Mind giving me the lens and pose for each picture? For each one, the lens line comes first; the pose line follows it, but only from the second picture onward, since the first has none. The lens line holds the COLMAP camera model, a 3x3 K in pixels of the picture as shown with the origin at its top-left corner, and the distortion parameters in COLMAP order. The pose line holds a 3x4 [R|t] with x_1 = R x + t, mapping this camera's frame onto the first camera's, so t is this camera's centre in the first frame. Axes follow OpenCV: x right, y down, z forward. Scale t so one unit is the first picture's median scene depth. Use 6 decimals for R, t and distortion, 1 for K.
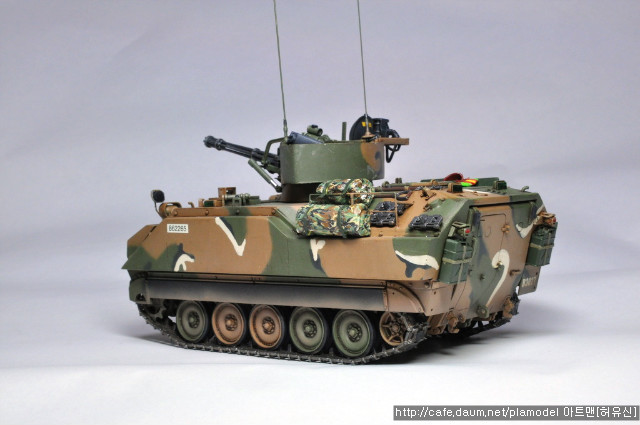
lens RADIAL K [[1117.7, 0, 320.0], [0, 1117.7, 212.5], [0, 0, 1]] dist [-0.199068, -0.017549]
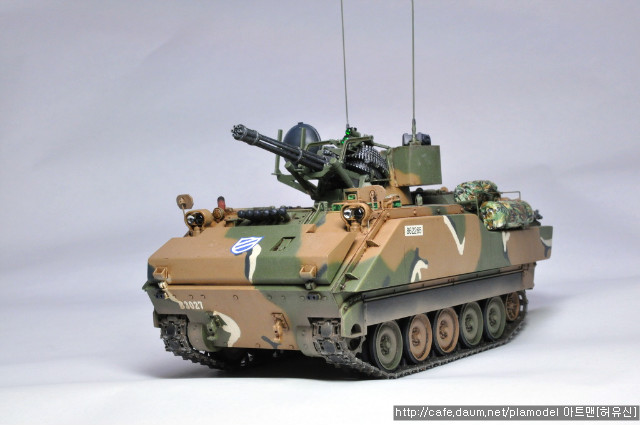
lens RADIAL K [[1061.4, 0, 320.0], [0, 1061.4, 212.5], [0, 0, 1]] dist [-0.024322, 0.023535]
pose [[-0.075794, 0.032118, 0.996606, -0.985844], [0.076794, 0.996701, -0.026281, 0.017231], [-0.994162, 0.074542, -0.078010, 1.205618]]
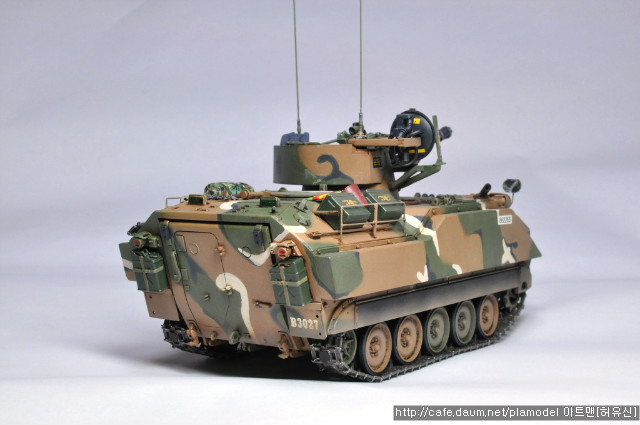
lens RADIAL K [[1066.8, 0, 320.0], [0, 1066.8, 212.5], [0, 0, 1]] dist [0.007570, 0.004238]
pose [[0.071913, 0.105704, -0.991794, 0.998152], [-0.030968, 0.994126, 0.103707, -0.104806], [0.996930, 0.023256, 0.074764, 0.984911]]
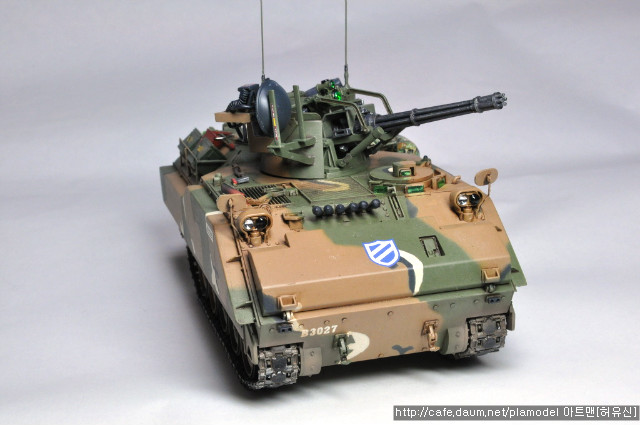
lens RADIAL K [[1164.4, 0, 320.0], [0, 1164.4, 212.5], [0, 0, 1]] dist [-0.033963, -0.044843]
pose [[-0.815139, -0.086867, 0.572715, -0.572115], [0.085159, 0.959979, 0.266810, -0.233307], [-0.572971, 0.266259, -0.775119, 1.853345]]
